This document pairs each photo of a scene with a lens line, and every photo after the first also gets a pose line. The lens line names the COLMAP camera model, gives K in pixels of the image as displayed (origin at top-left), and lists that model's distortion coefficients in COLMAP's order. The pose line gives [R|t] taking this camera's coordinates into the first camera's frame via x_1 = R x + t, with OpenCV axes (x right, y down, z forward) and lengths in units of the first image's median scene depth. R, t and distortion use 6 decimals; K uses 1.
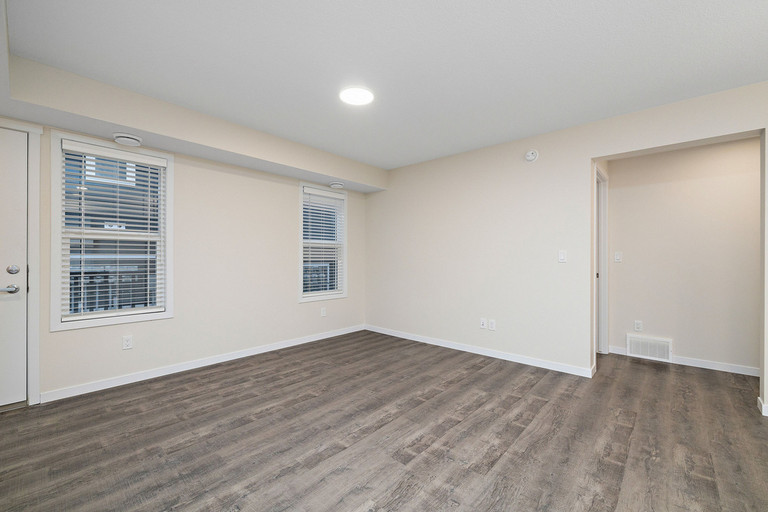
lens RADIAL K [[321.4, 0, 382.4], [0, 321.4, 257.8], [0, 0, 1]] dist [0.002063, -0.000798]
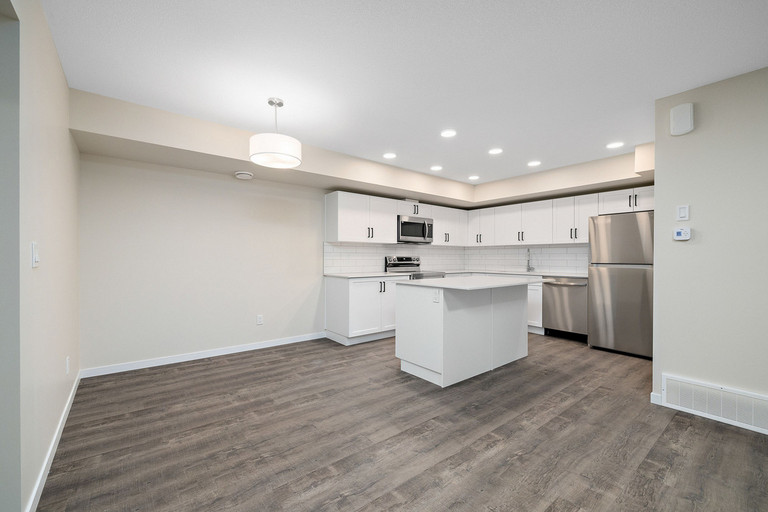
lens RADIAL K [[321.4, 0, 382.4], [0, 321.4, 257.8], [0, 0, 1]] dist [0.002063, -0.000798]
pose [[-0.987229, -0.007909, 0.159110, 0.402415], [-0.007823, 0.999969, 0.001166, -0.003580], [-0.159115, -0.000094, -0.987260, 1.185856]]
